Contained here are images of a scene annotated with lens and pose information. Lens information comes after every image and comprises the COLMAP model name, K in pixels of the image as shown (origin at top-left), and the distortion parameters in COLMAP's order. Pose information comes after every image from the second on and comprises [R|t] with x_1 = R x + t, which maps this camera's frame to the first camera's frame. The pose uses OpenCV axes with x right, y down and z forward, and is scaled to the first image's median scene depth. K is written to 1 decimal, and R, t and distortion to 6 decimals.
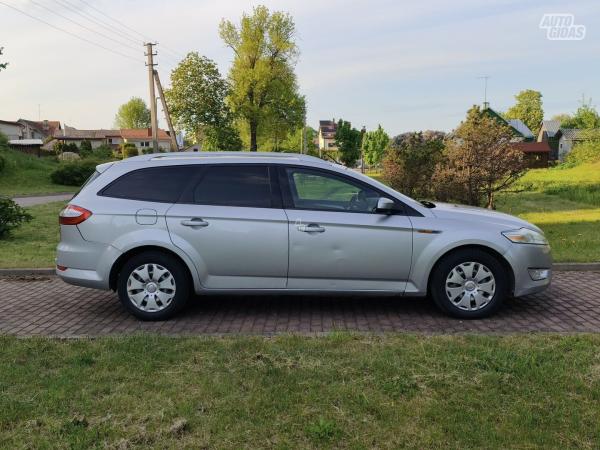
lens RADIAL K [[620.3, 0, 296.3], [0, 620.3, 224.0], [0, 0, 1]] dist [0.028598, 0.000000]
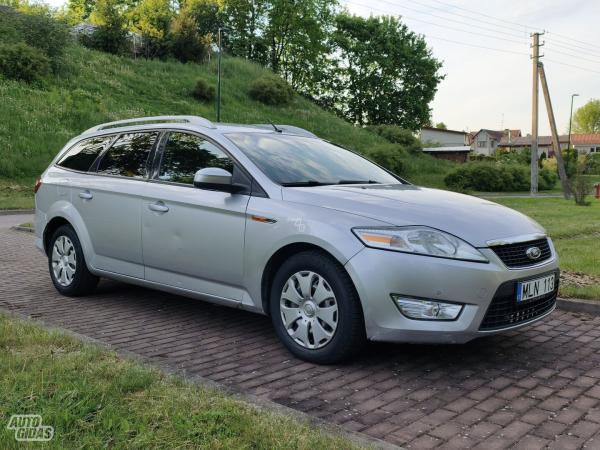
lens RADIAL K [[620.3, 0, 290.4], [0, 620.3, 228.1], [0, 0, 1]] dist [0.028598, 0.000000]
pose [[0.740937, 0.067573, -0.668166, 0.682033], [-0.073529, 0.997106, 0.019302, 0.006324], [0.667537, 0.034827, 0.743762, 0.513822]]
